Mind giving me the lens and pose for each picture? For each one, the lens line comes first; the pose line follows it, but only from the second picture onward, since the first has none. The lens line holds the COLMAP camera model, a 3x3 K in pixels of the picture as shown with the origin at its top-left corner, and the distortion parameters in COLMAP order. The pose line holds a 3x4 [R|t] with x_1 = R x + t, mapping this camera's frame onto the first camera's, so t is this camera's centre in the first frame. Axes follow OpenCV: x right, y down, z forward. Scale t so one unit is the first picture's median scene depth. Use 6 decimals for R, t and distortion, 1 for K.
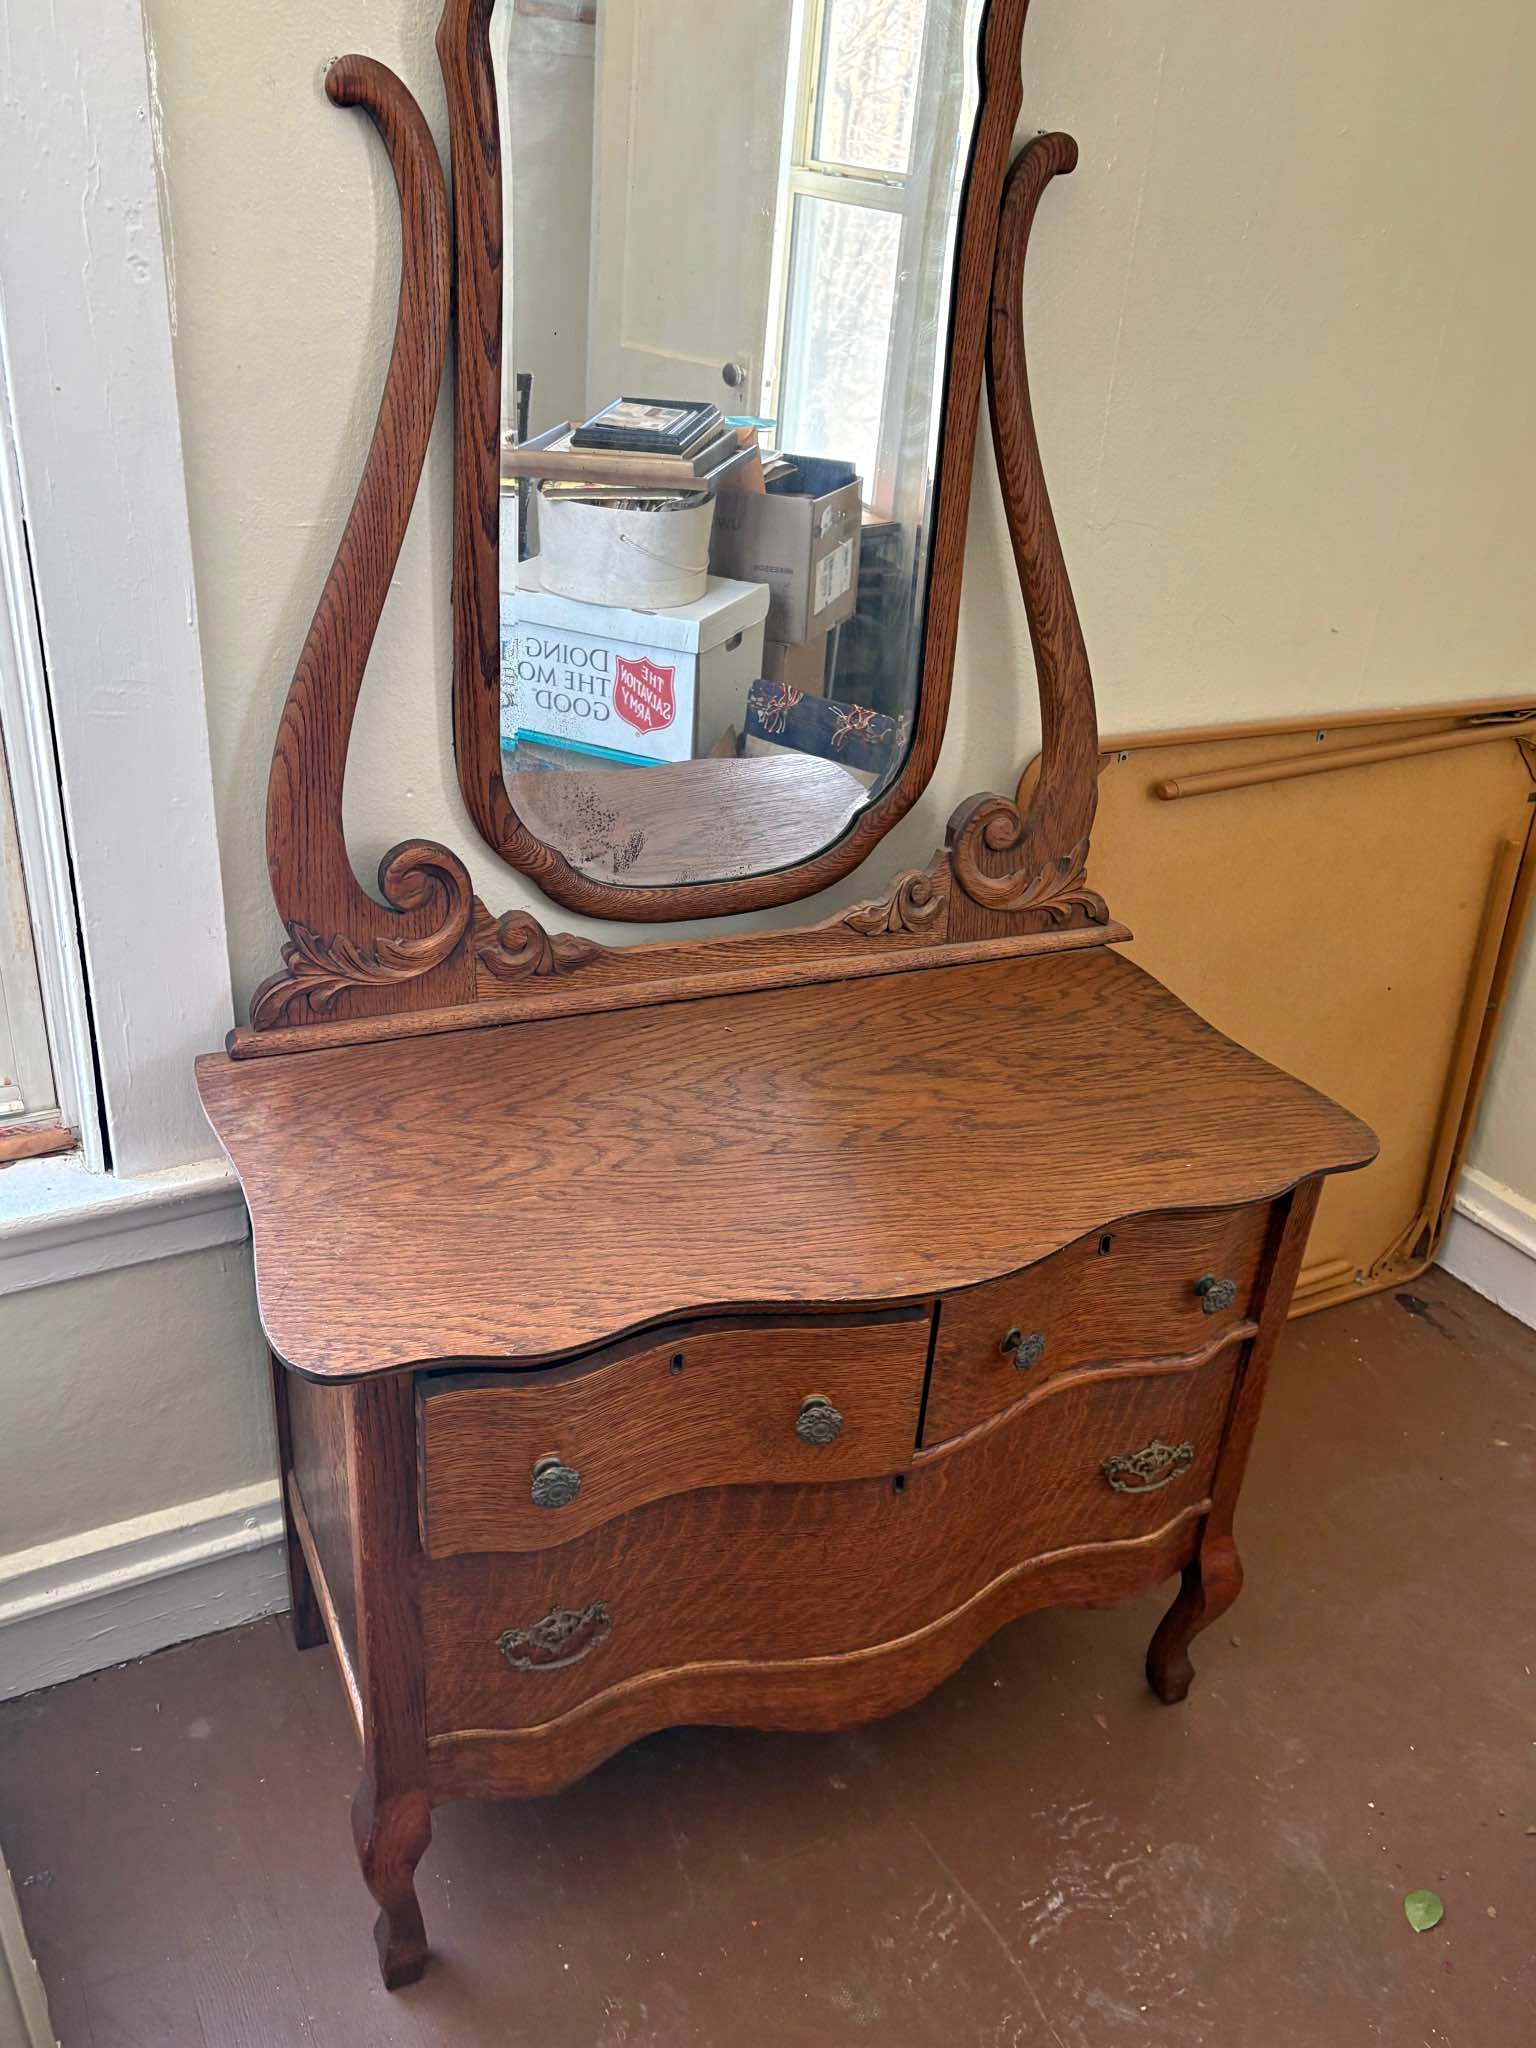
lens RADIAL K [[1624.2, 0, 768.0], [0, 1624.2, 1024.0], [0, 0, 1]] dist [0.102326, -0.117720]
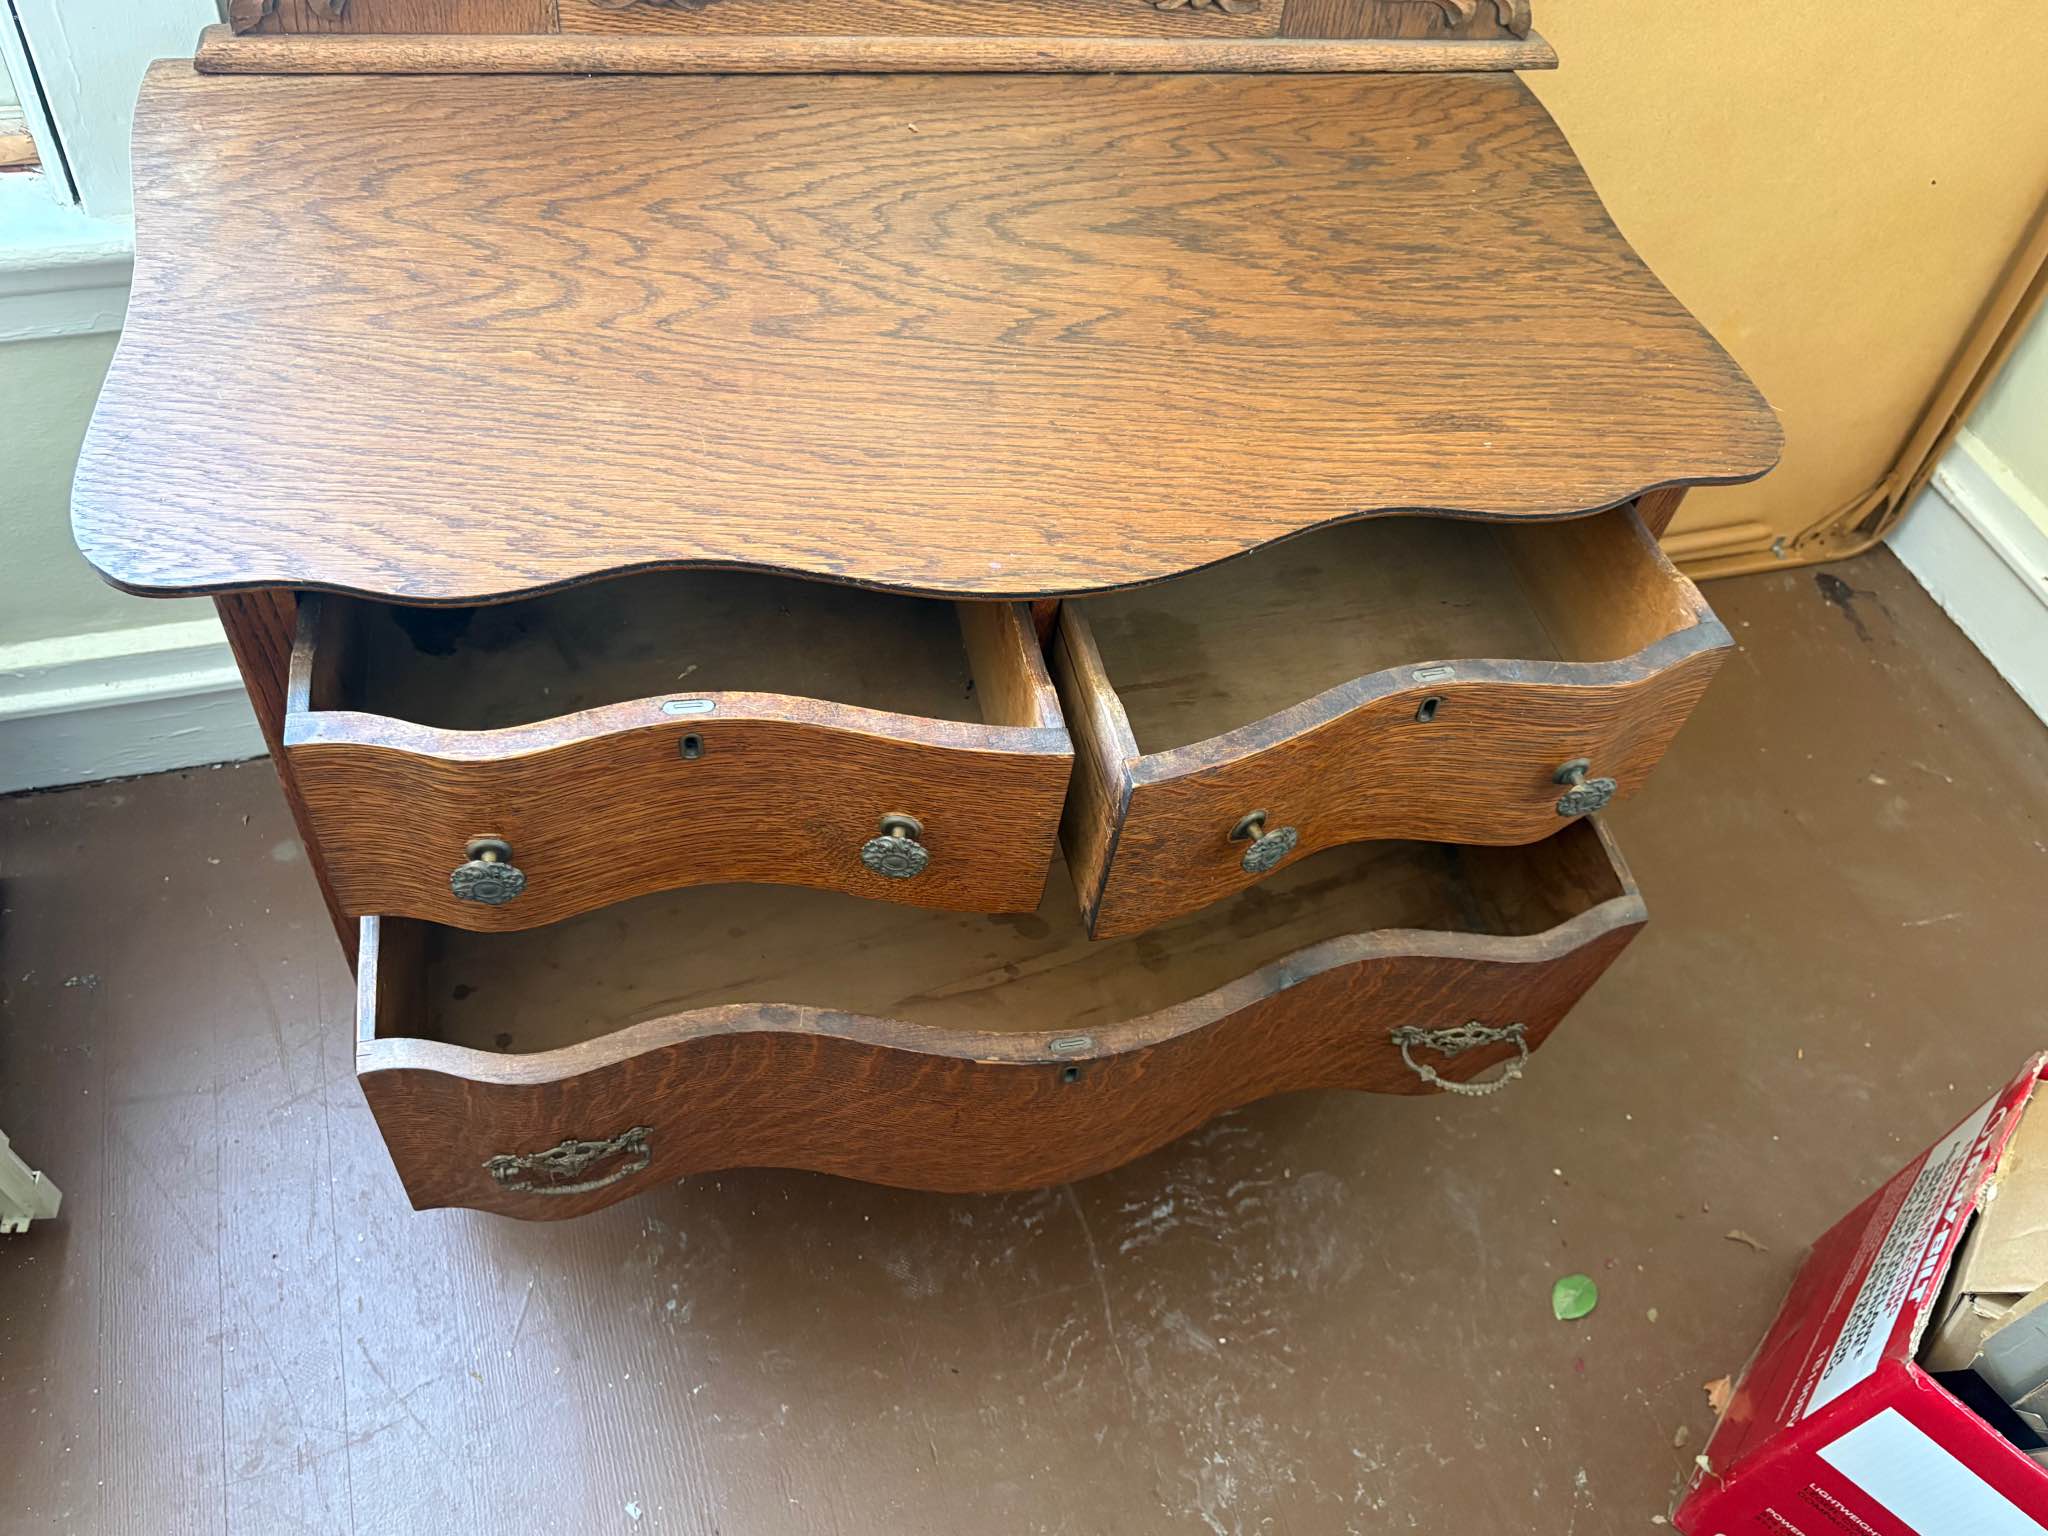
lens RADIAL K [[1714.7, 0, 1024.0], [0, 1714.7, 768.0], [0, 0, 1]] dist [0.019230, -0.006910]
pose [[0.981789, 0.176194, -0.071039, 0.131169], [-0.135819, 0.912442, 0.386008, -0.039966], [0.132831, -0.369330, 0.919756, 0.237897]]
